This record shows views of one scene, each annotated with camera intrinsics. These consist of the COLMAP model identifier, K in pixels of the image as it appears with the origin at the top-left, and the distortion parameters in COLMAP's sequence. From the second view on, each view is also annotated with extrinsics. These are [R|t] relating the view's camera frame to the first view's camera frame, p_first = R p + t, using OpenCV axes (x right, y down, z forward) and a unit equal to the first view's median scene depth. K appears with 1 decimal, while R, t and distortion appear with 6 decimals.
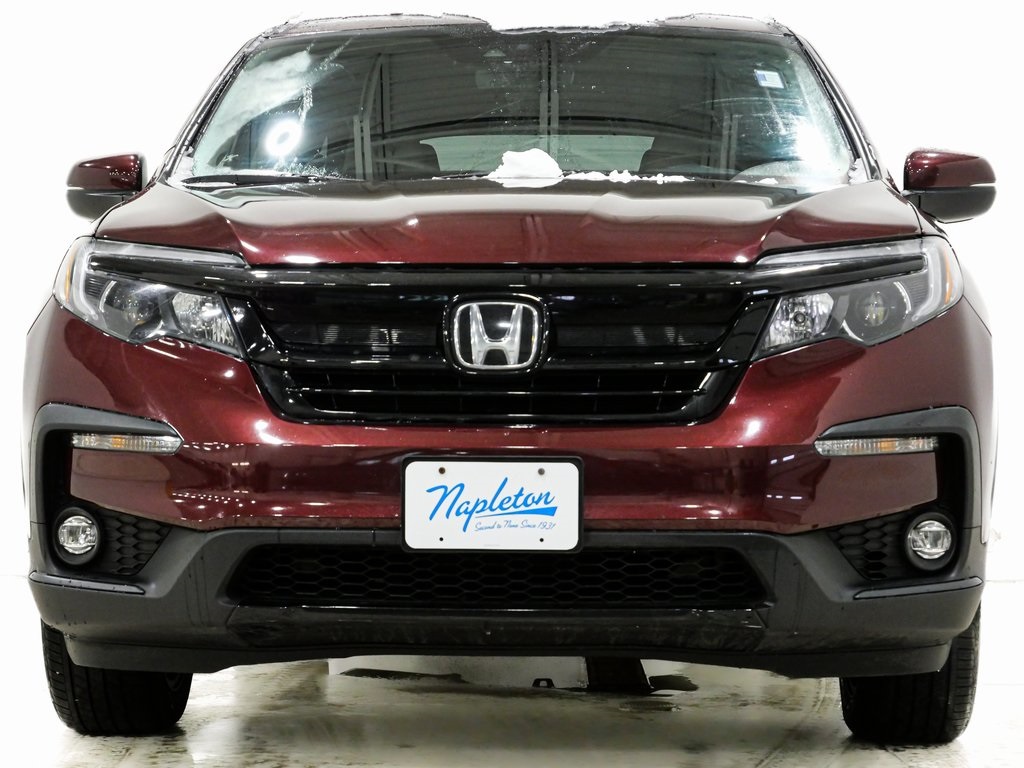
lens RADIAL K [[2590.6, 0, 511.4], [0, 2590.6, 382.9], [0, 0, 1]] dist [0.050063, 0.000000]
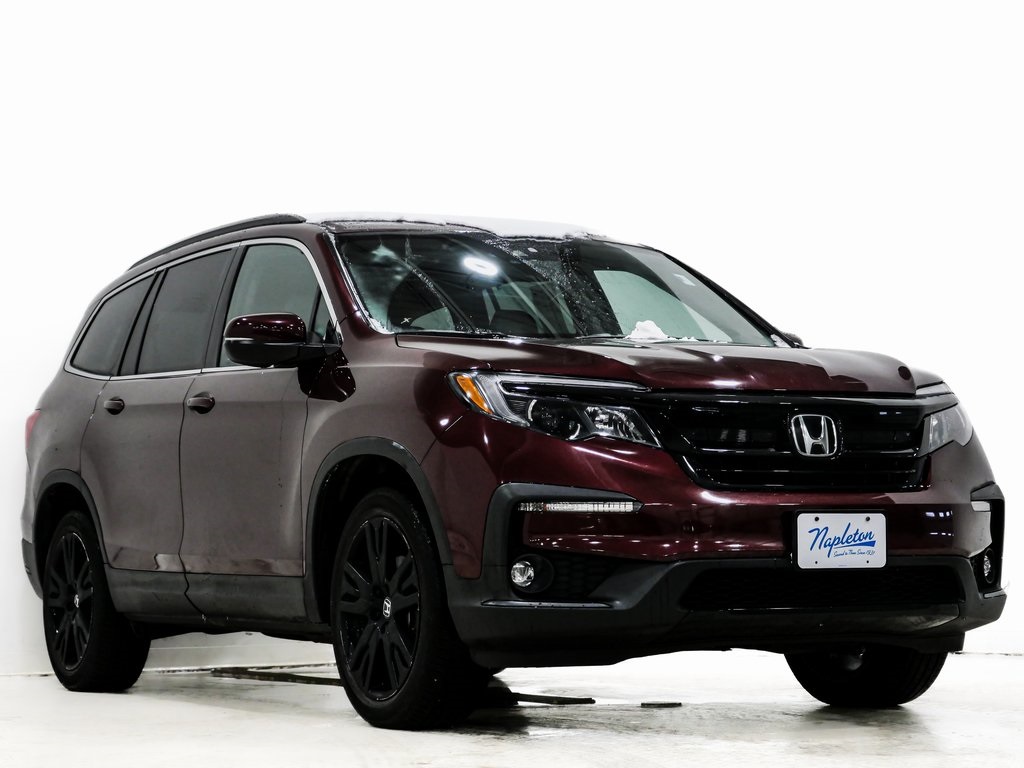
lens RADIAL K [[2466.6, 0, 511.4], [0, 2466.6, 385.1], [0, 0, 1]] dist [0.094322, 0.000000]
pose [[0.860453, 0.018360, 0.509199, -0.945835], [0.020664, 0.997271, -0.070877, 0.054727], [-0.509110, 0.071509, 0.857725, -0.204825]]
